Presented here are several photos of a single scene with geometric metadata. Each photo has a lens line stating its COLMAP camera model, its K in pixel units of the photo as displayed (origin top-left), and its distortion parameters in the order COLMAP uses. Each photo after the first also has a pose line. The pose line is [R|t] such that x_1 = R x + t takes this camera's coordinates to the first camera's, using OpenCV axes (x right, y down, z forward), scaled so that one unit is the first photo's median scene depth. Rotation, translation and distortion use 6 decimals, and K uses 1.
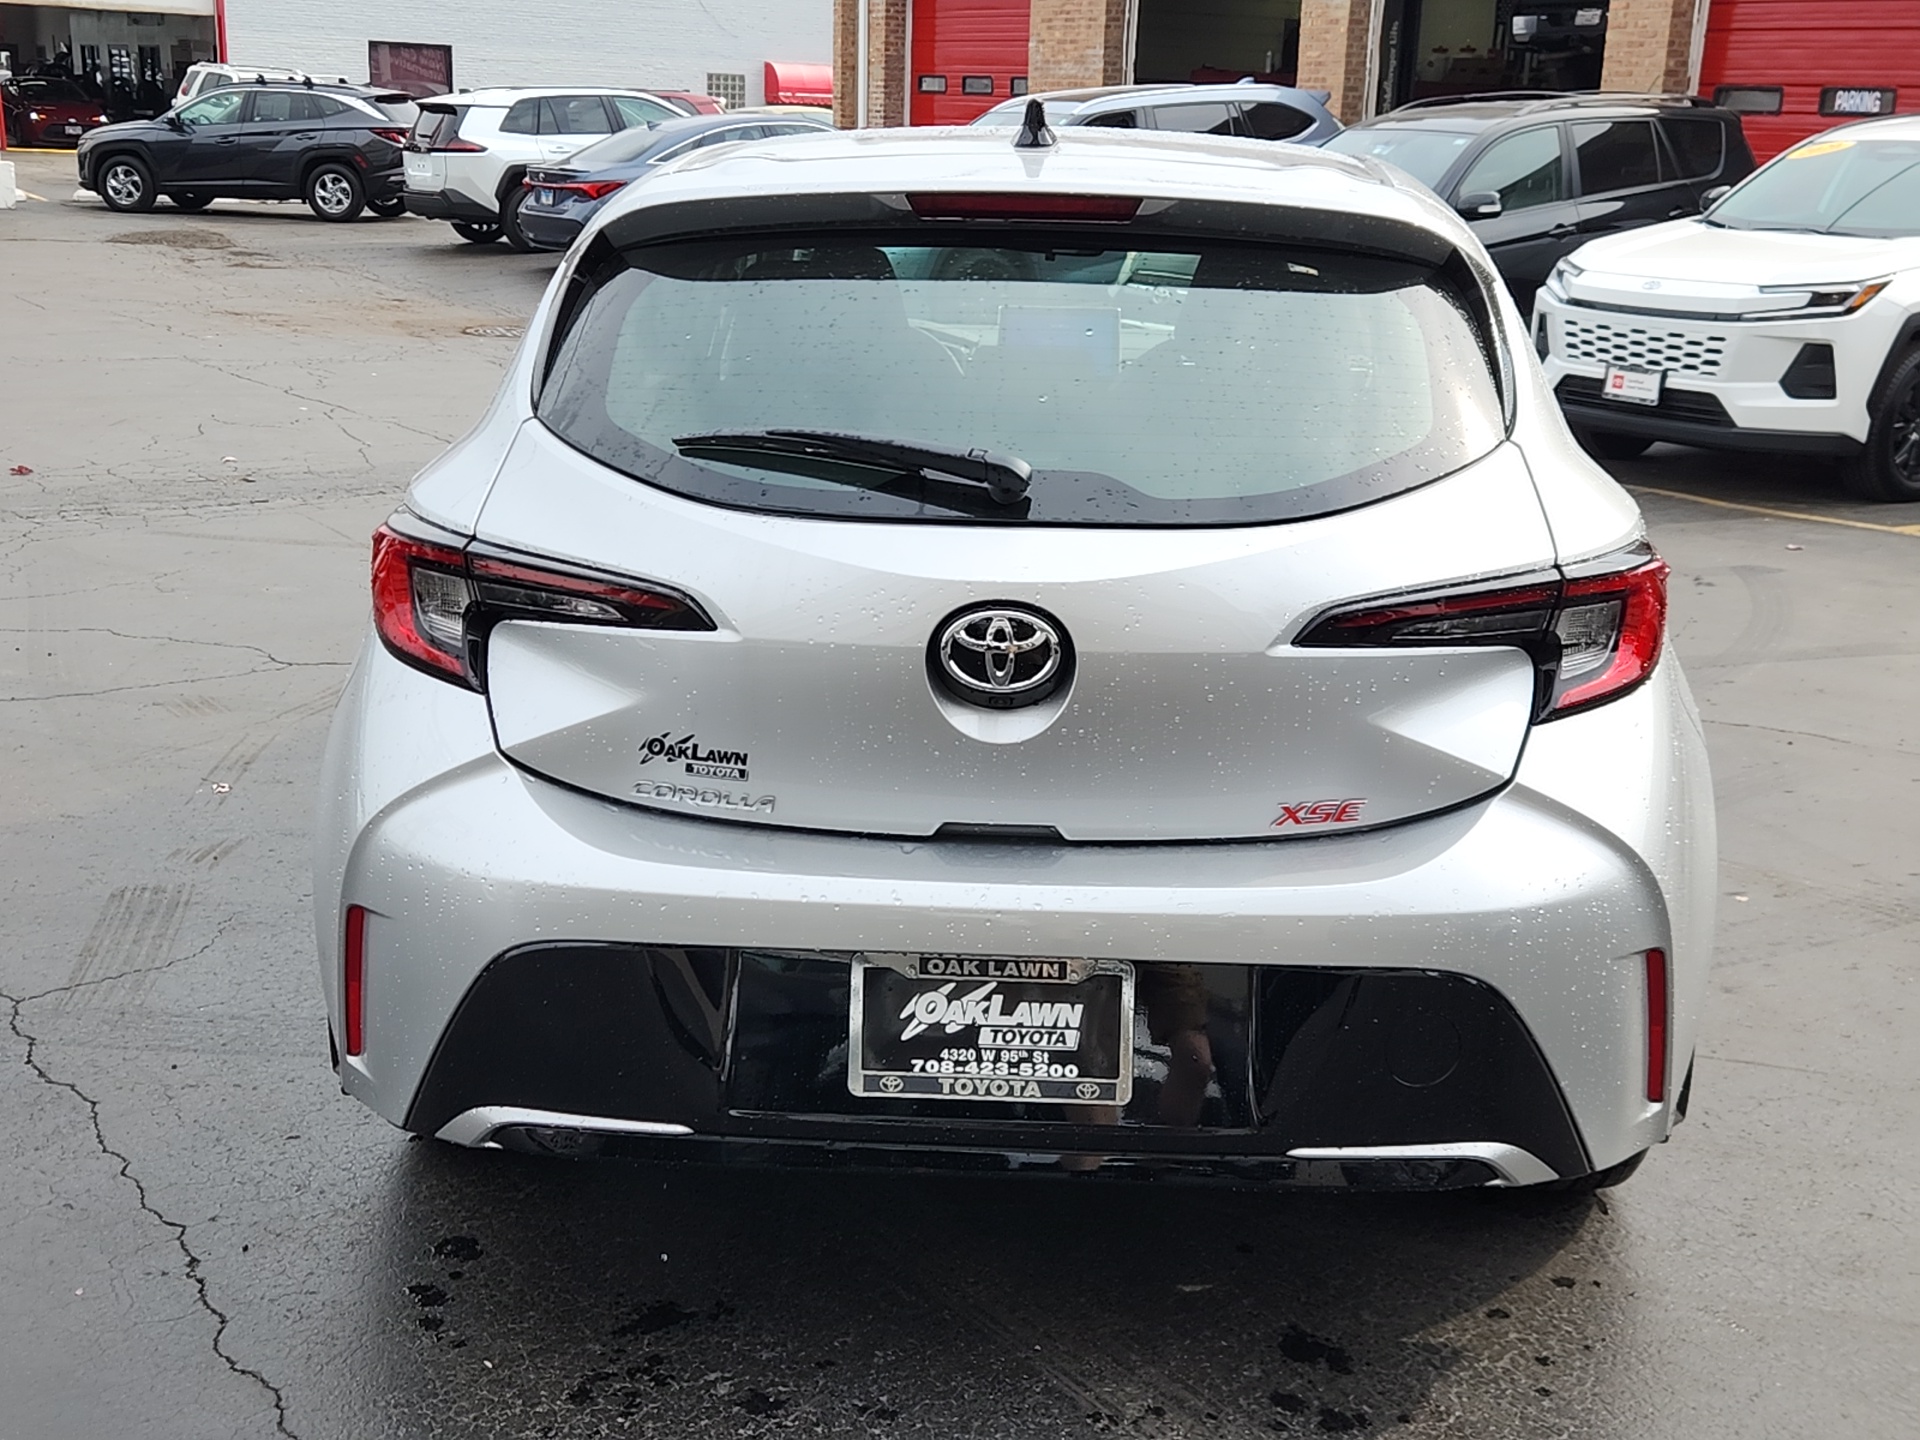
lens RADIAL K [[2172.5, 0, 970.2], [0, 2172.5, 722.6], [0, 0, 1]] dist [0.110303, -0.135774]
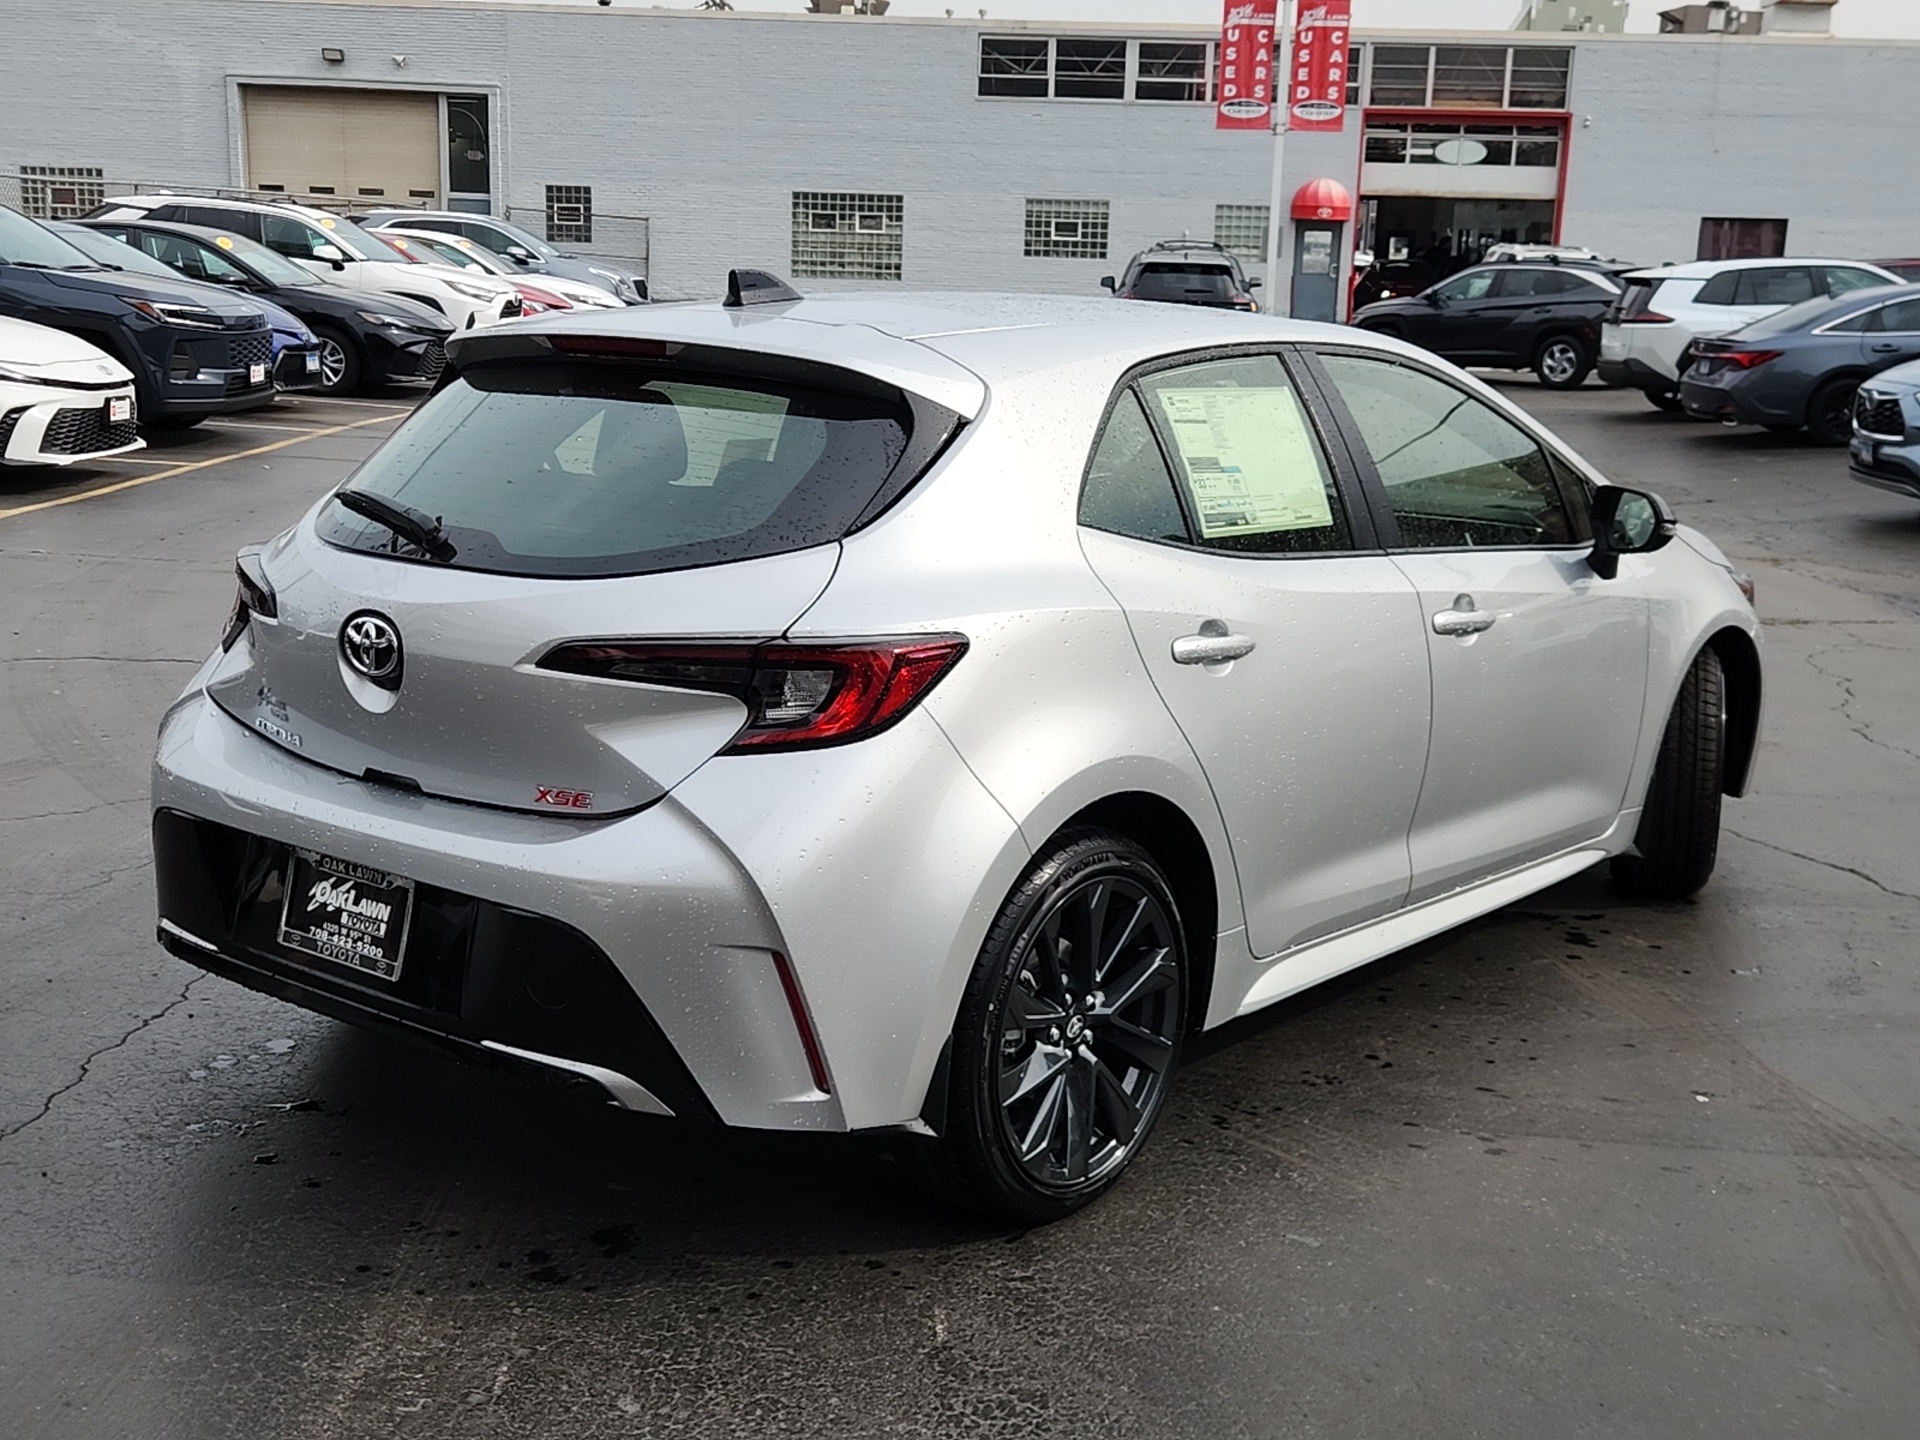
lens RADIAL K [[2172.5, 0, 970.2], [0, 2172.5, 722.6], [0, 0, 1]] dist [0.110303, -0.135774]
pose [[0.808776, 0.118237, -0.576109, 1.091237], [-0.160988, 0.986676, -0.023505, -0.012100], [0.565654, 0.111757, 0.817035, 0.052382]]
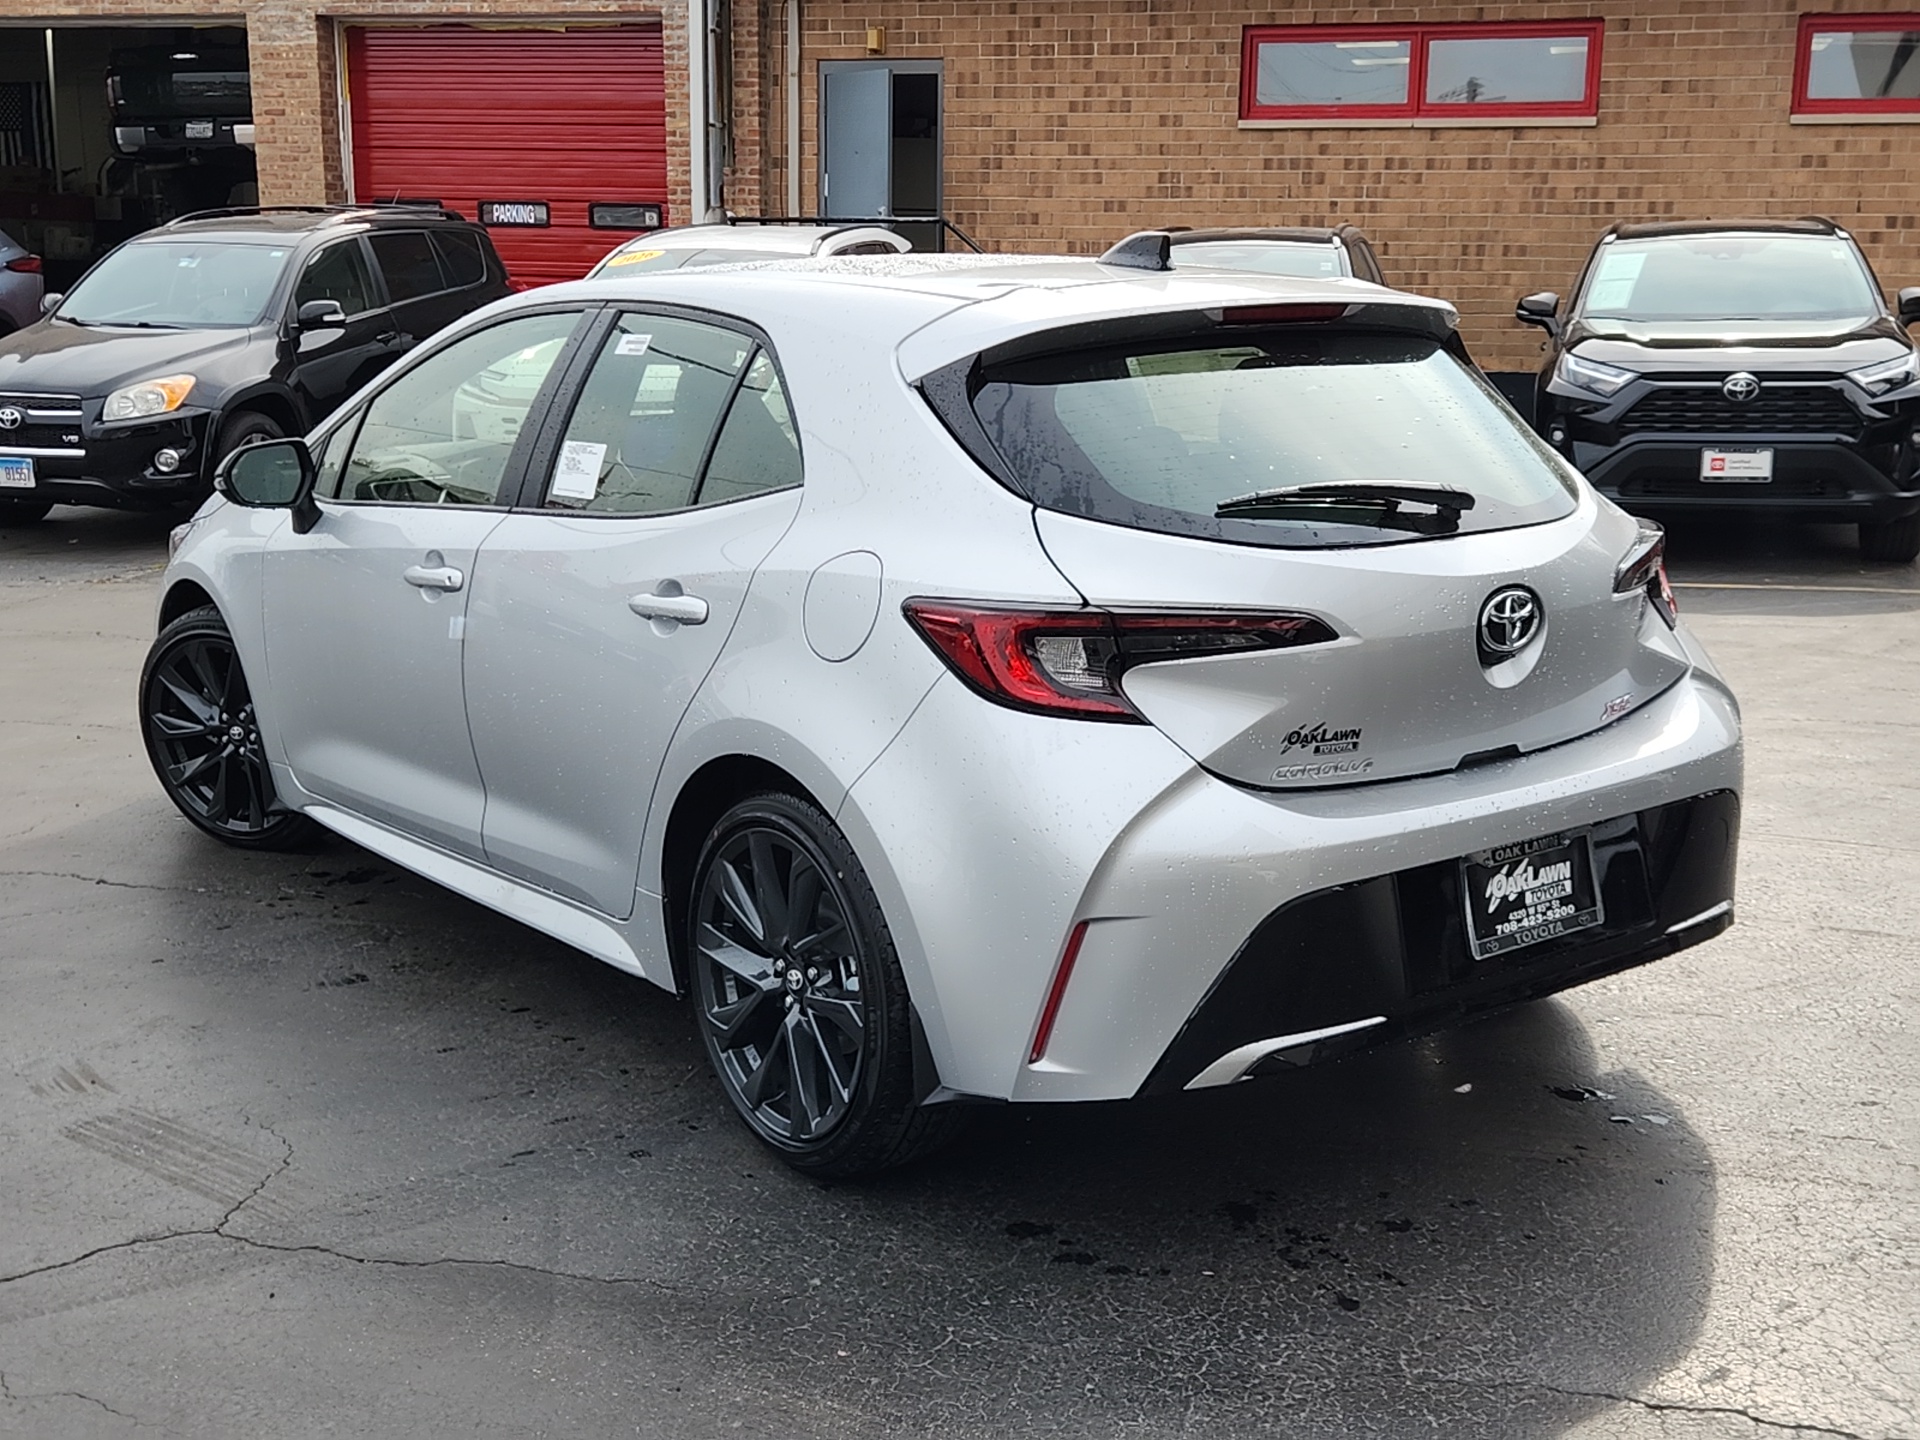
lens RADIAL K [[2172.5, 0, 970.2], [0, 2172.5, 722.6], [0, 0, 1]] dist [0.110303, -0.135774]
pose [[0.767779, -0.161543, 0.620015, -1.069763], [0.188915, 0.981750, 0.021854, -0.061125], [-0.612230, 0.100351, 0.784285, 0.105462]]
